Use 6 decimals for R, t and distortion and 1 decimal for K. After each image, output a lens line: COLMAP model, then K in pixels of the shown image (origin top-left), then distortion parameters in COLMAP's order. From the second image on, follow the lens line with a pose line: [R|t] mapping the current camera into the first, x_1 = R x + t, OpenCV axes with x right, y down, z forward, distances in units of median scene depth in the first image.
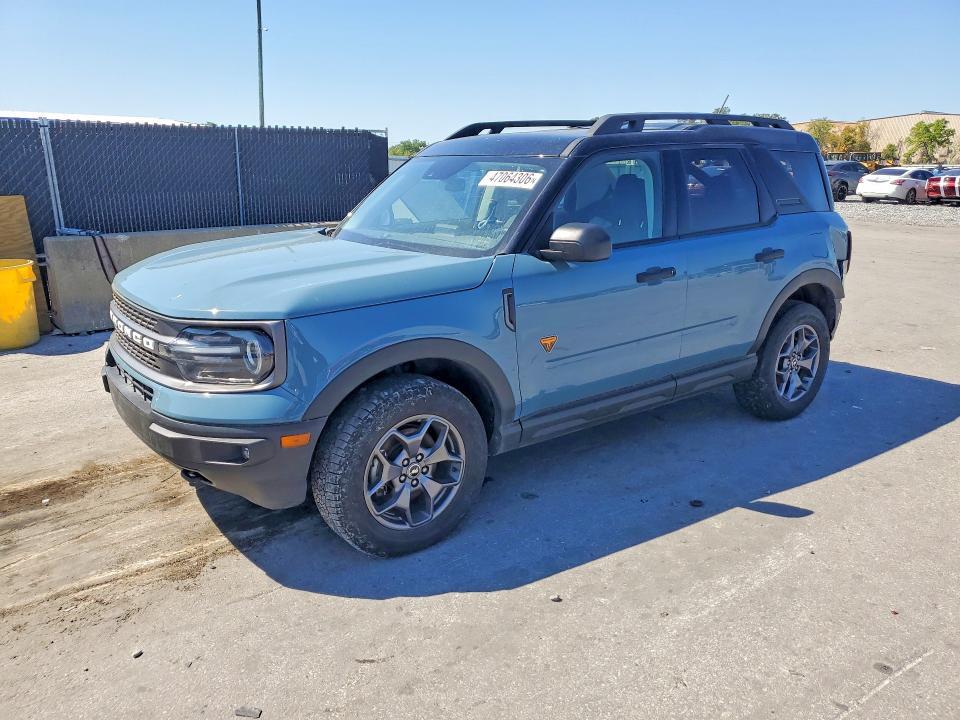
lens RADIAL K [[792.1, 0, 480.0], [0, 792.1, 360.0], [0, 0, 1]] dist [0.009292, 0.006984]
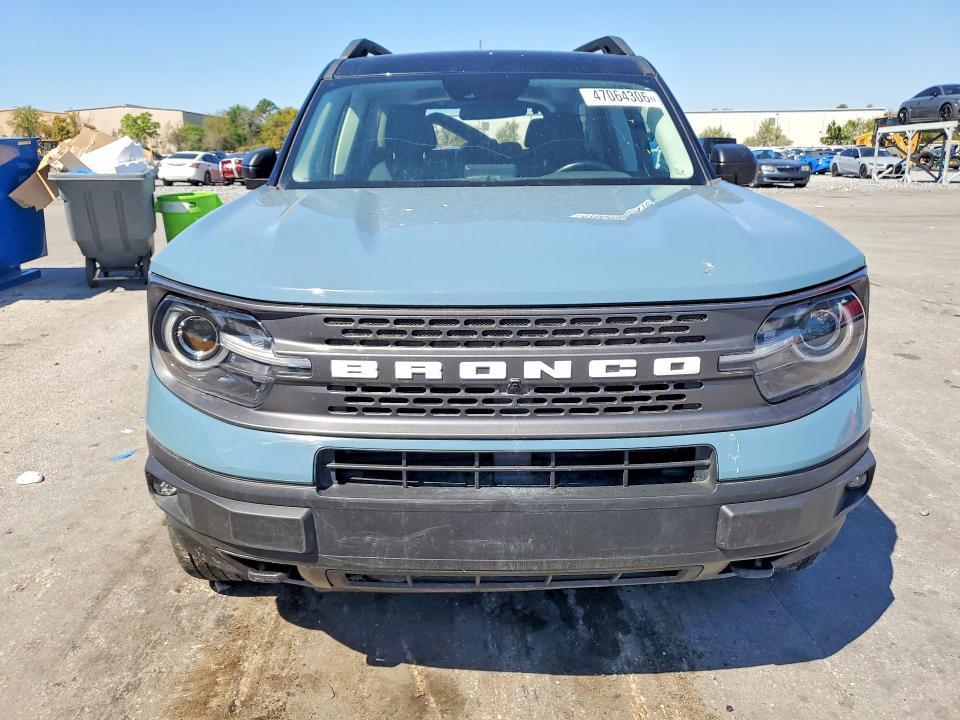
lens RADIAL K [[758.8, 0, 480.6], [0, 758.8, 340.9], [0, 0, 1]] dist [0.008919, 0.008727]
pose [[0.562097, -0.208154, 0.800449, -0.125824], [0.213579, 0.971517, 0.102659, -0.016912], [-0.799019, 0.113255, 0.590544, 0.114231]]
